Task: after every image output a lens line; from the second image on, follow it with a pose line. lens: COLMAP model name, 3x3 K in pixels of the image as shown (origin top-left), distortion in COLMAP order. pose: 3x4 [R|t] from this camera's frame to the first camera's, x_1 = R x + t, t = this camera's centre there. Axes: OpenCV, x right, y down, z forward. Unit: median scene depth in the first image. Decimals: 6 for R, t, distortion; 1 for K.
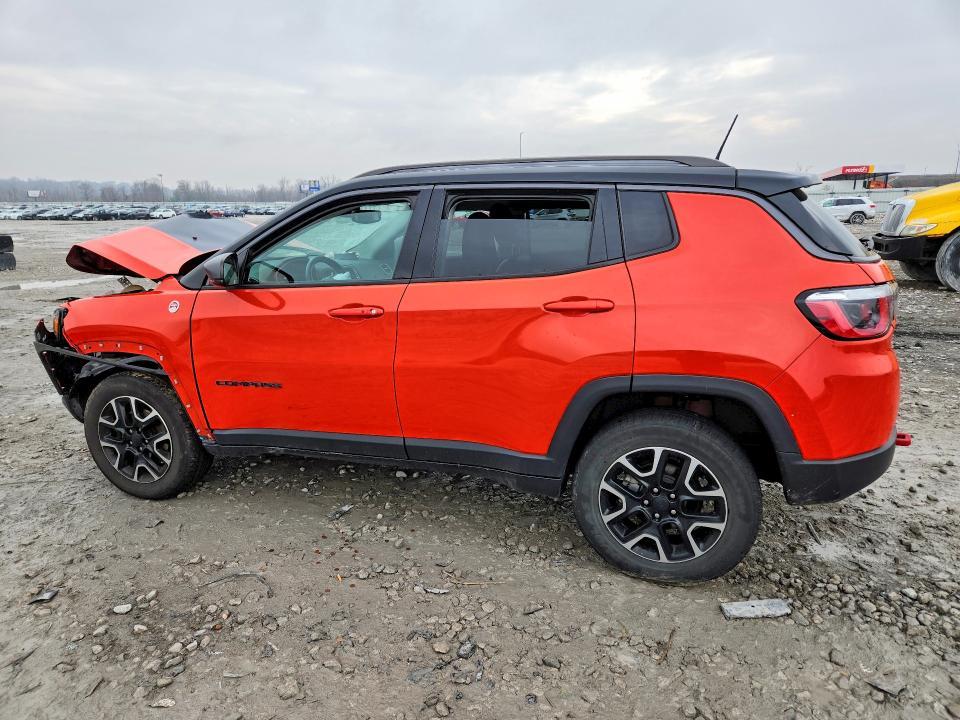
lens RADIAL K [[648.0, 0, 487.6], [0, 648.0, 359.6], [0, 0, 1]] dist [0.061851, -0.048785]
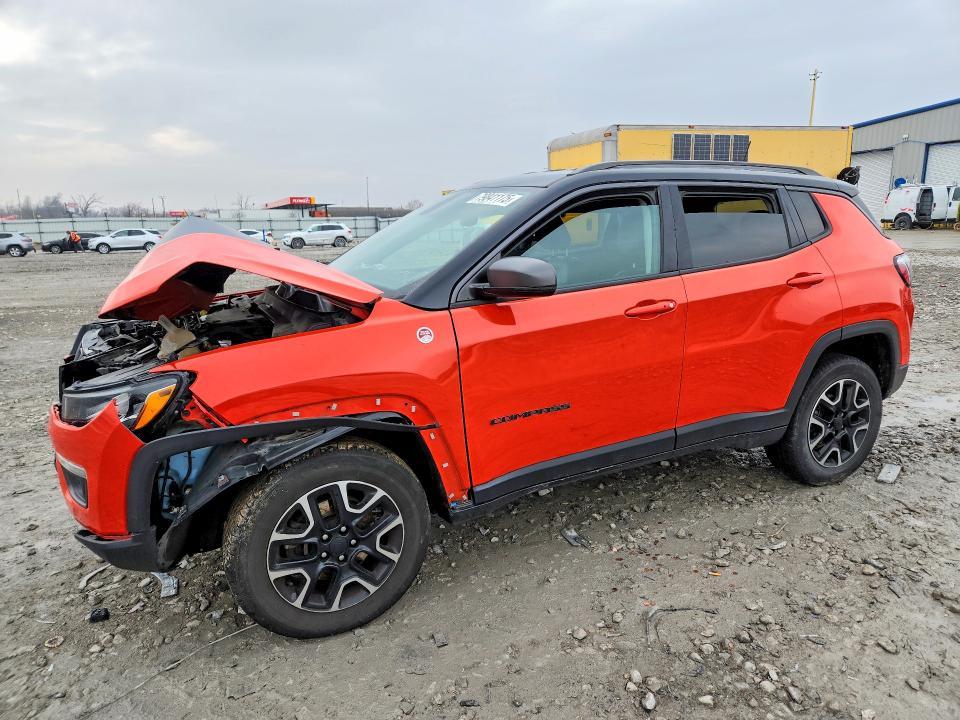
lens RADIAL K [[648.0, 0, 487.6], [0, 648.0, 359.6], [0, 0, 1]] dist [0.061851, -0.048785]
pose [[0.687968, -0.149242, 0.710230, -0.961019], [0.178025, 0.983431, 0.034206, -0.066849], [-0.703567, 0.102906, 0.703138, 0.445356]]
